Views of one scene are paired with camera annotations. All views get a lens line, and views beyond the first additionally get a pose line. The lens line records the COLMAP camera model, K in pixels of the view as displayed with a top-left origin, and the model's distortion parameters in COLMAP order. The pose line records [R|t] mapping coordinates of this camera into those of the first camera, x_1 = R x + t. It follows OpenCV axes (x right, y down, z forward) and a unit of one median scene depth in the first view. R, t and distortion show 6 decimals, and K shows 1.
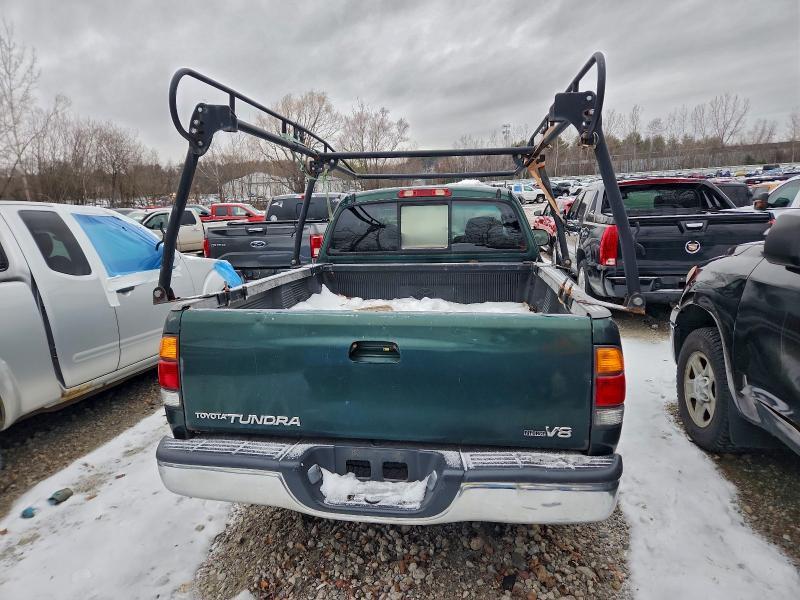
lens RADIAL K [[538.5, 0, 400.0], [0, 538.5, 300.0], [0, 0, 1]] dist [0.033360, -0.004069]
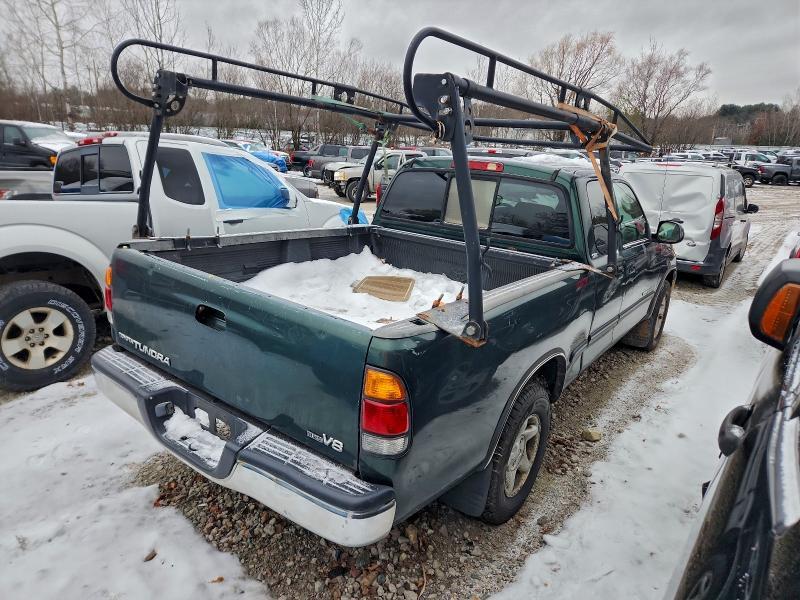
lens RADIAL K [[540.1, 0, 400.0], [0, 540.1, 300.0], [0, 0, 1]] dist [0.039413, 0.000193]
pose [[0.873161, 0.213870, -0.438007, 0.558538], [-0.172493, 0.976029, 0.132712, -0.108451], [0.455891, -0.040326, 0.889122, 0.160929]]
